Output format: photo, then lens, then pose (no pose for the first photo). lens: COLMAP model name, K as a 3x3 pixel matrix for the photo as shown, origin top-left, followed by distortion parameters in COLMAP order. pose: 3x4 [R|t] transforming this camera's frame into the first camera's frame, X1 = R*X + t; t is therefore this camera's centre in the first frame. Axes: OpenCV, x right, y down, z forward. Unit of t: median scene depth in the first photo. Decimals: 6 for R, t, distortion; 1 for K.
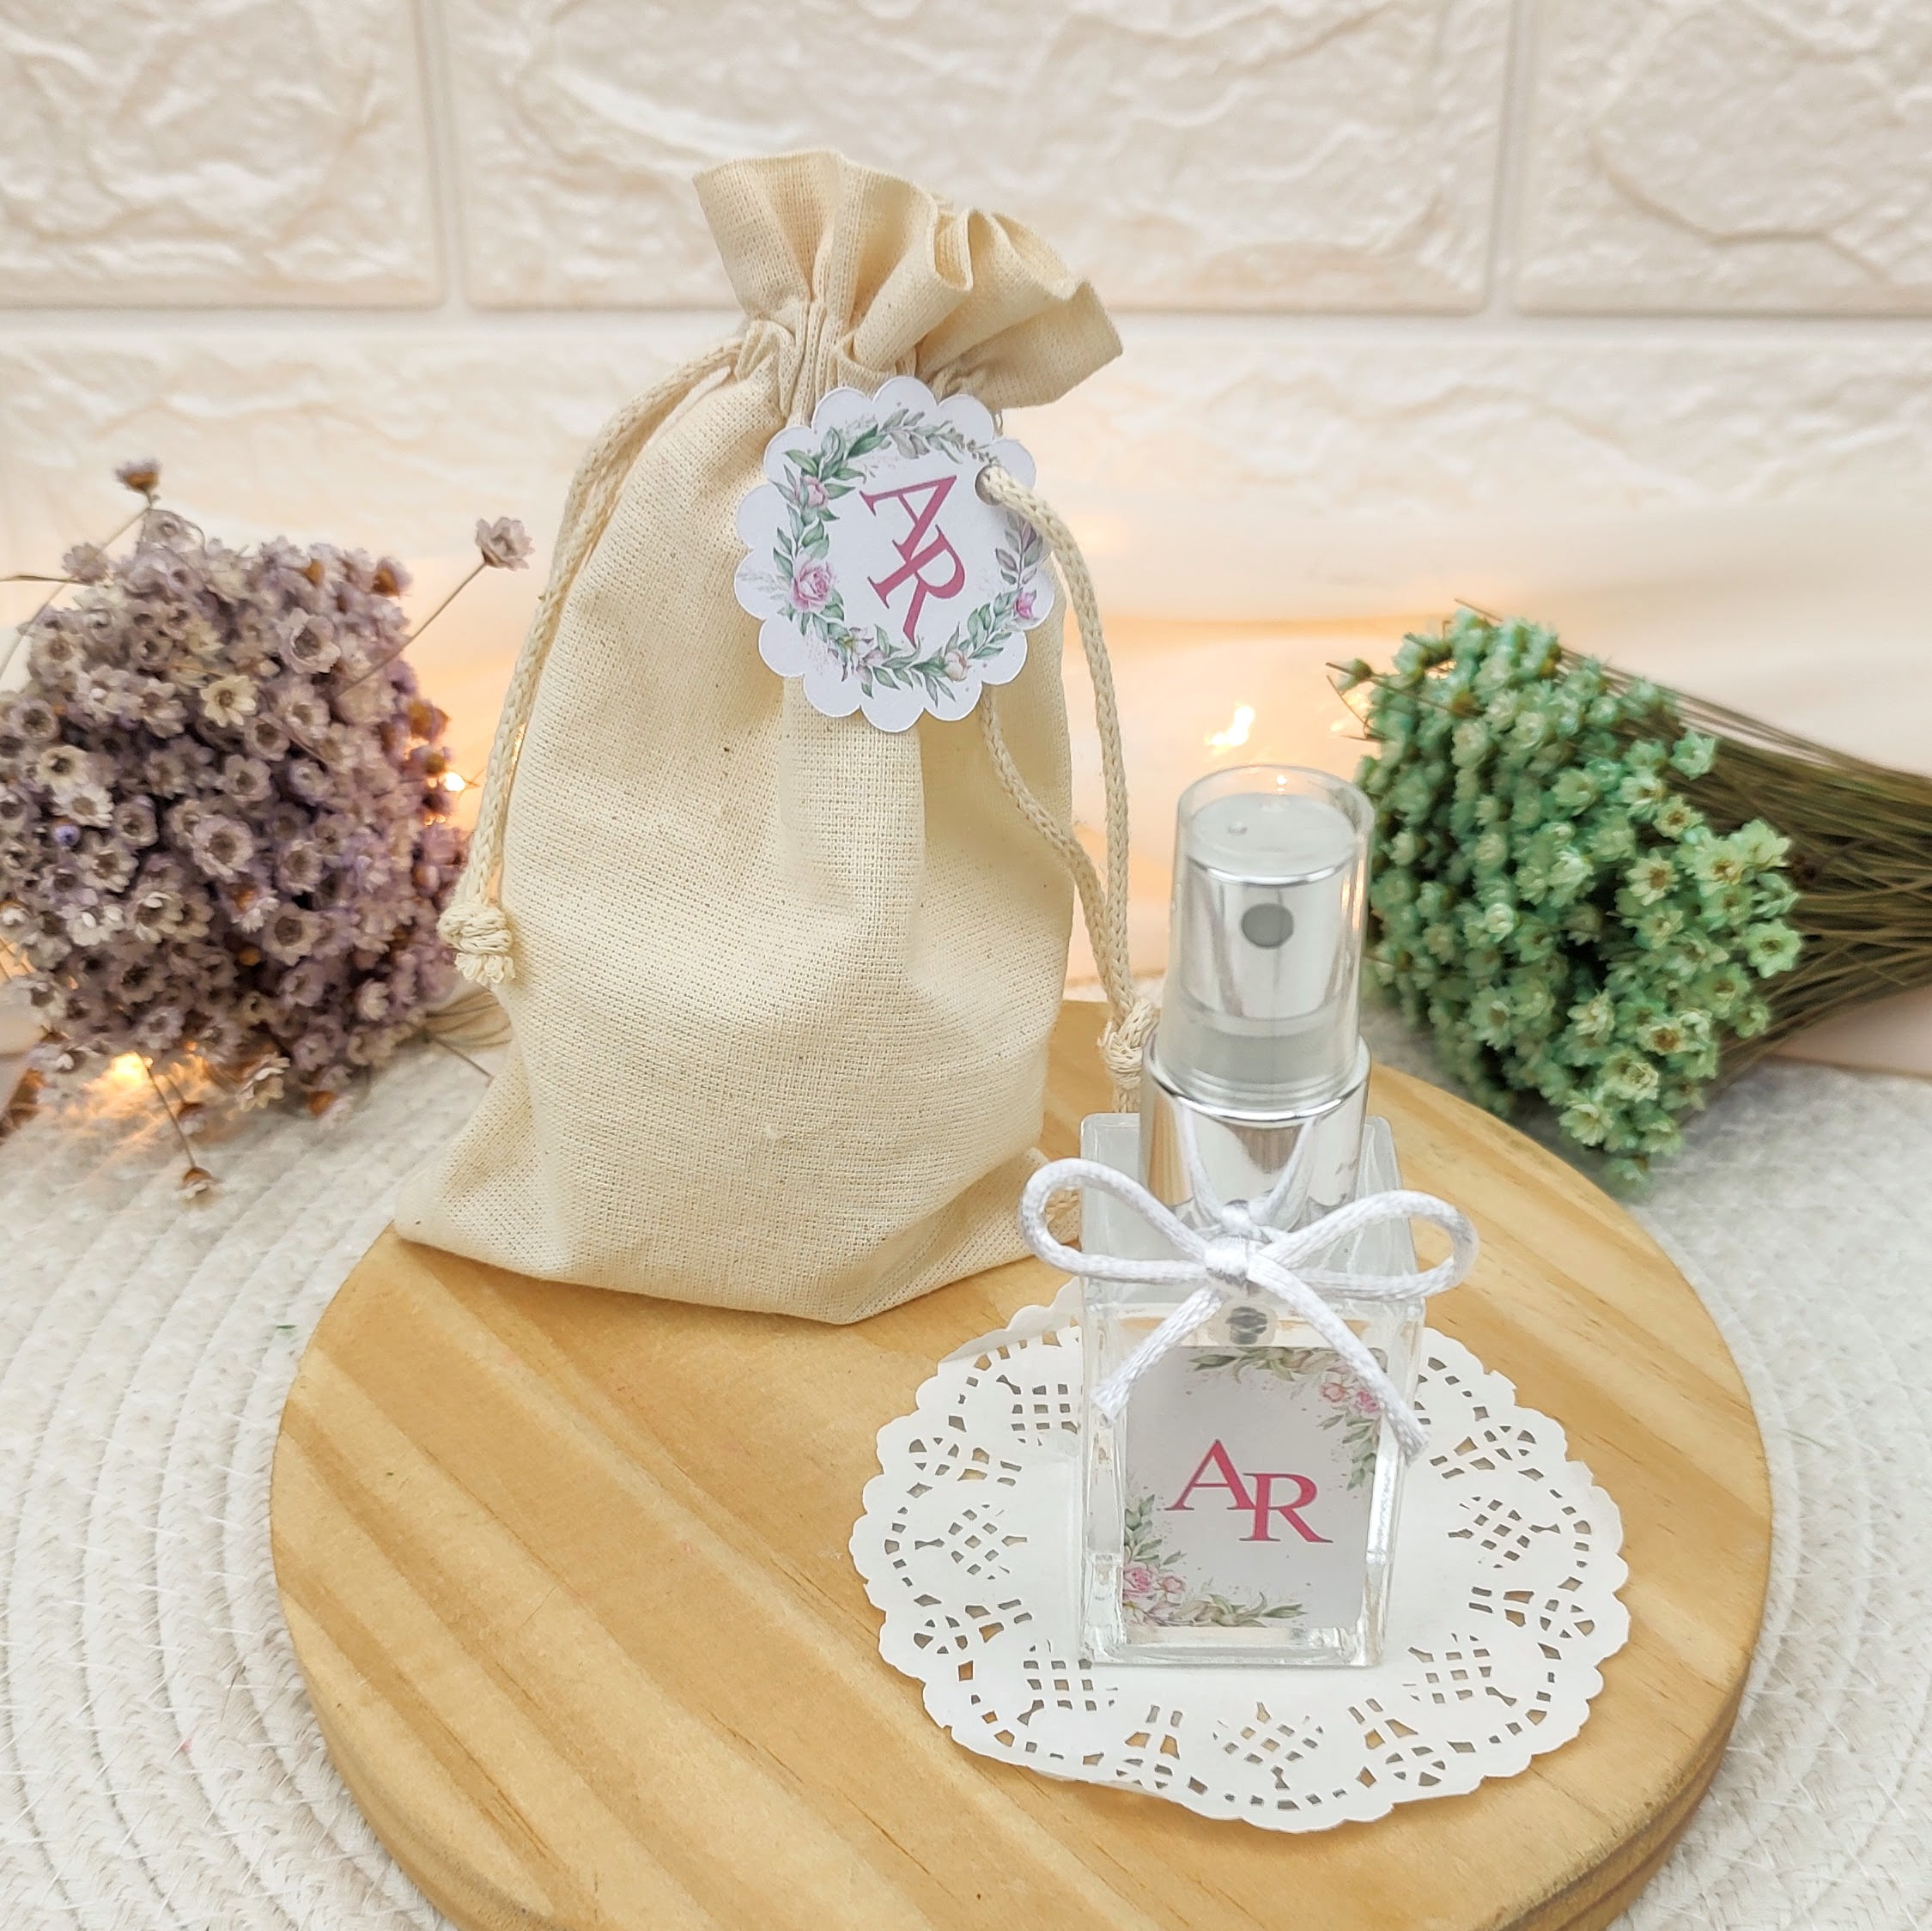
lens RADIAL K [[2739.7, 0, 920.5], [0, 2739.7, 1221.9], [0, 0, 1]] dist [0.012112, -0.082174]
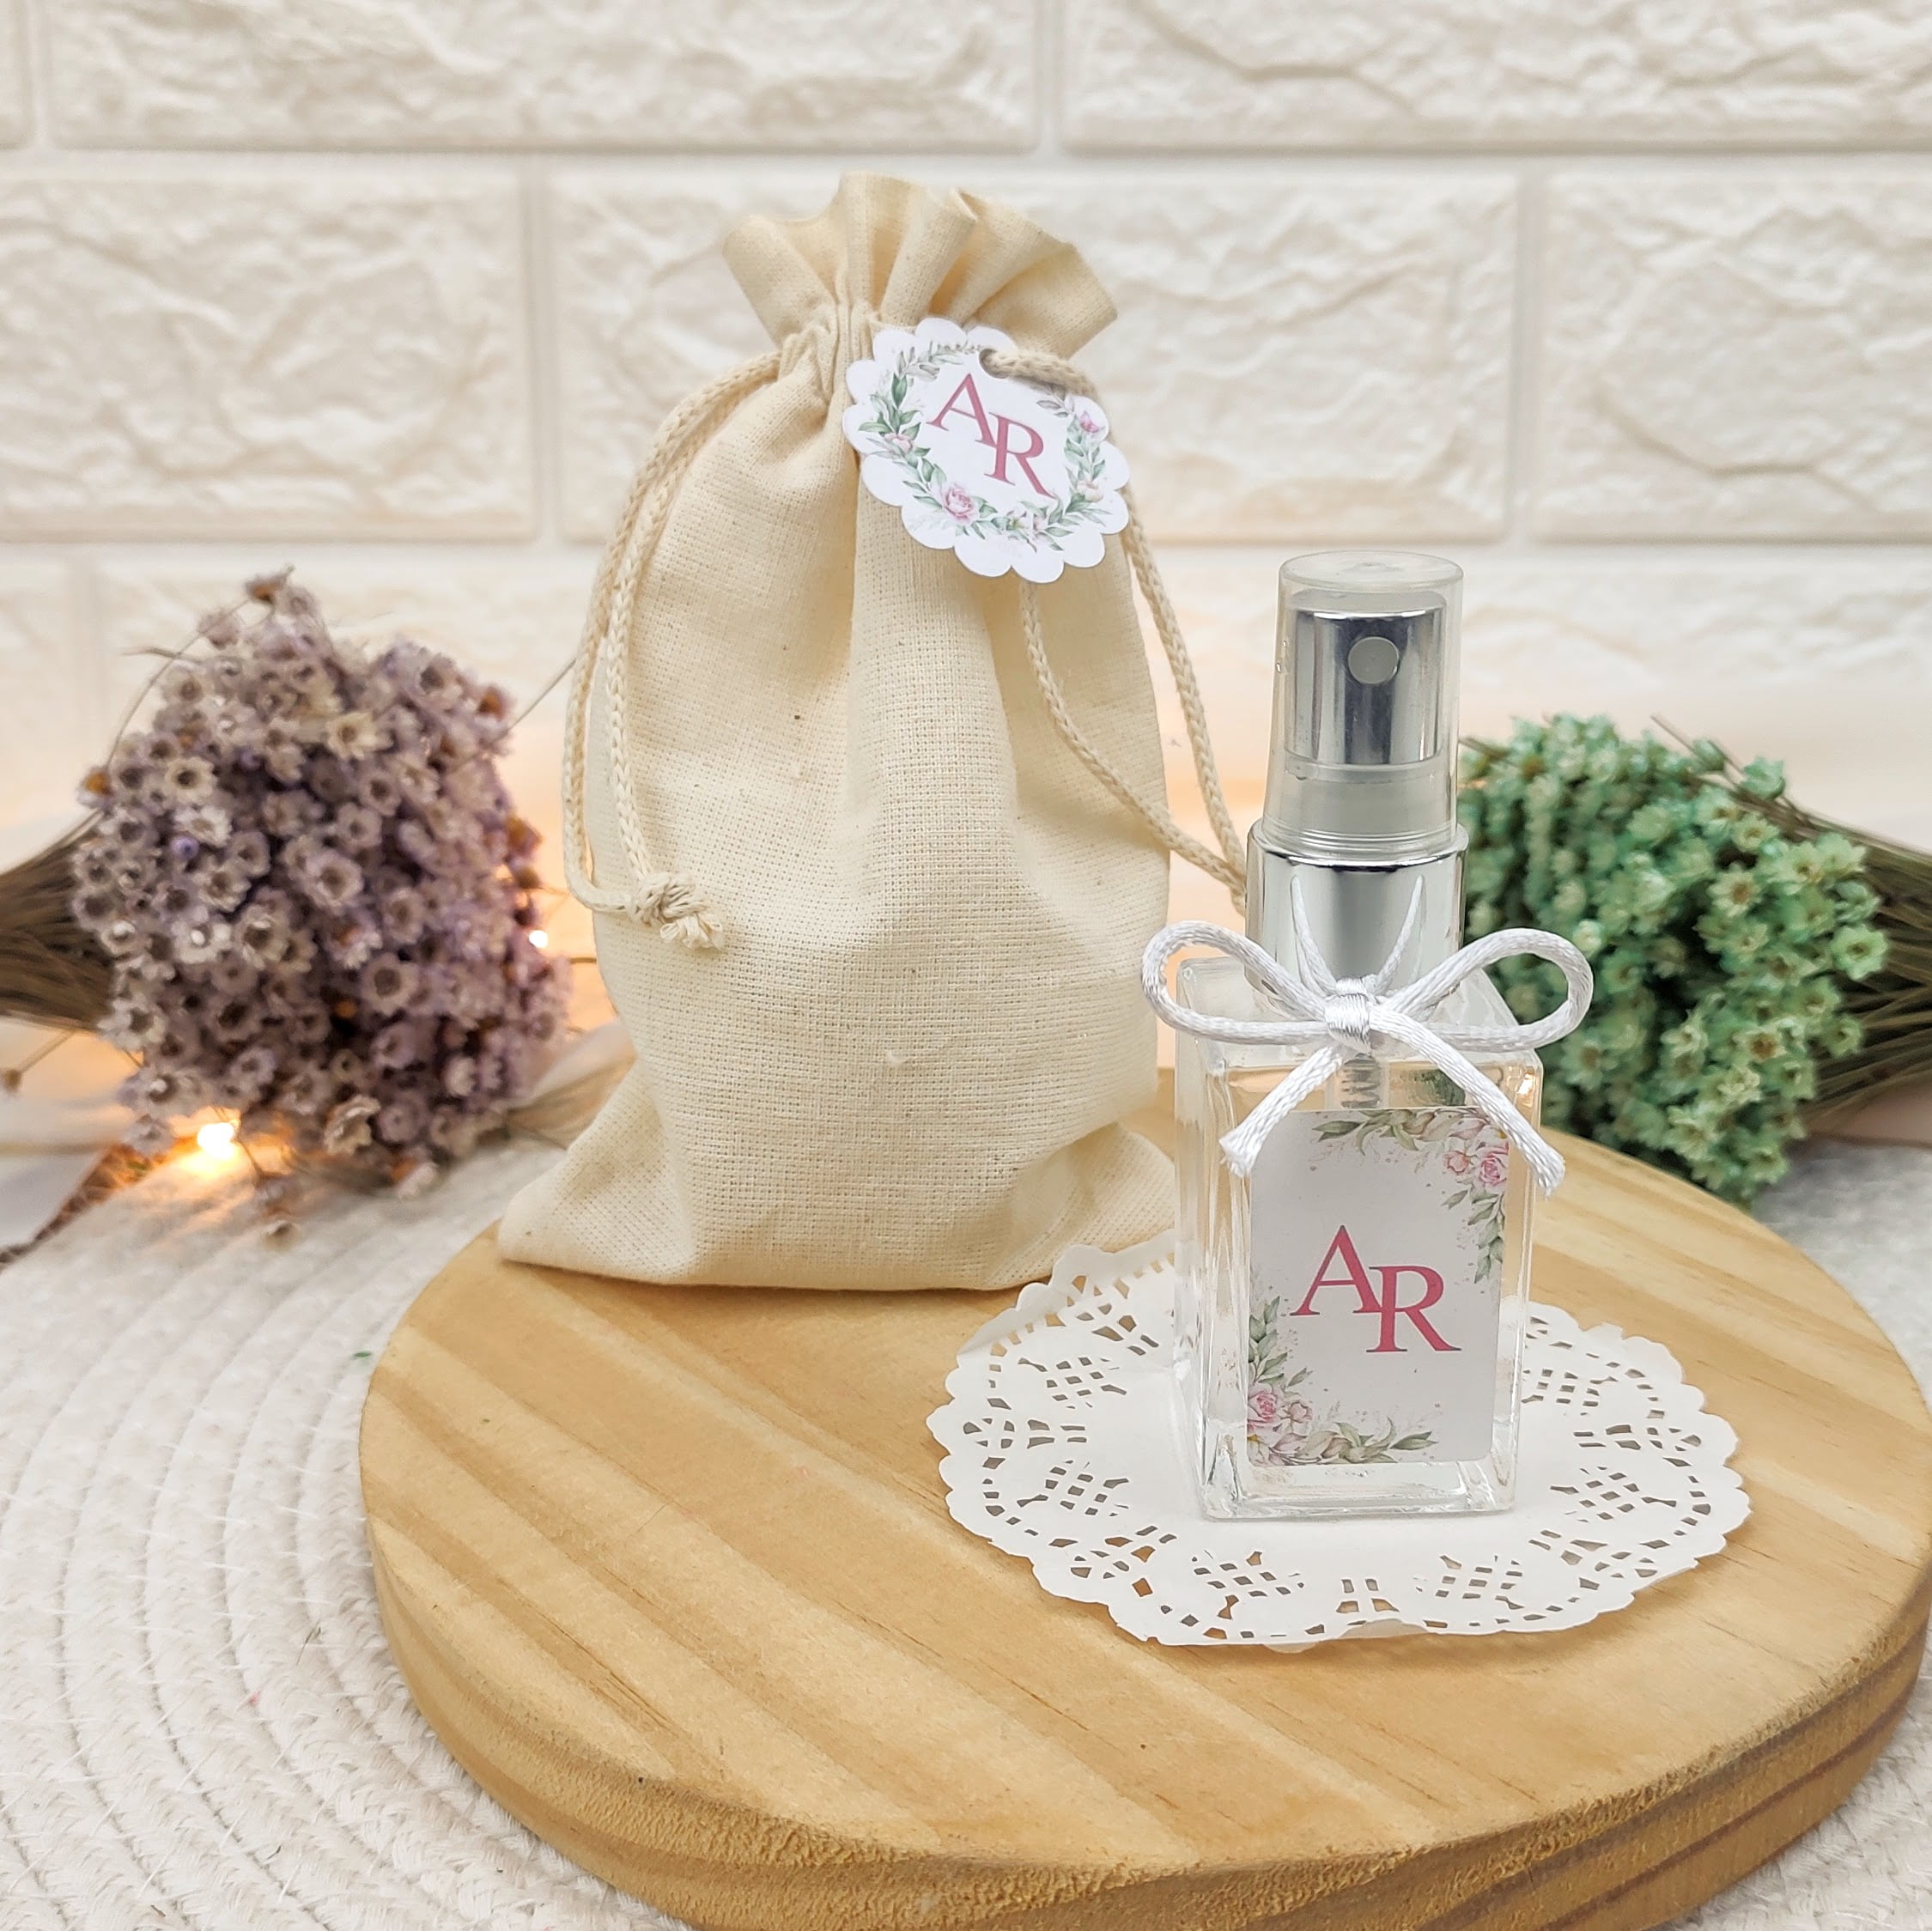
lens RADIAL K [[2740.6, 0, 956.5], [0, 2740.6, 906.2], [0, 0, 1]] dist [0.020276, -0.132799]
pose [[0.999791, 0.000736, 0.020426, -0.043306], [0.005810, 0.947881, -0.318570, 0.196195], [-0.019596, 0.318622, 0.947679, 0.032965]]
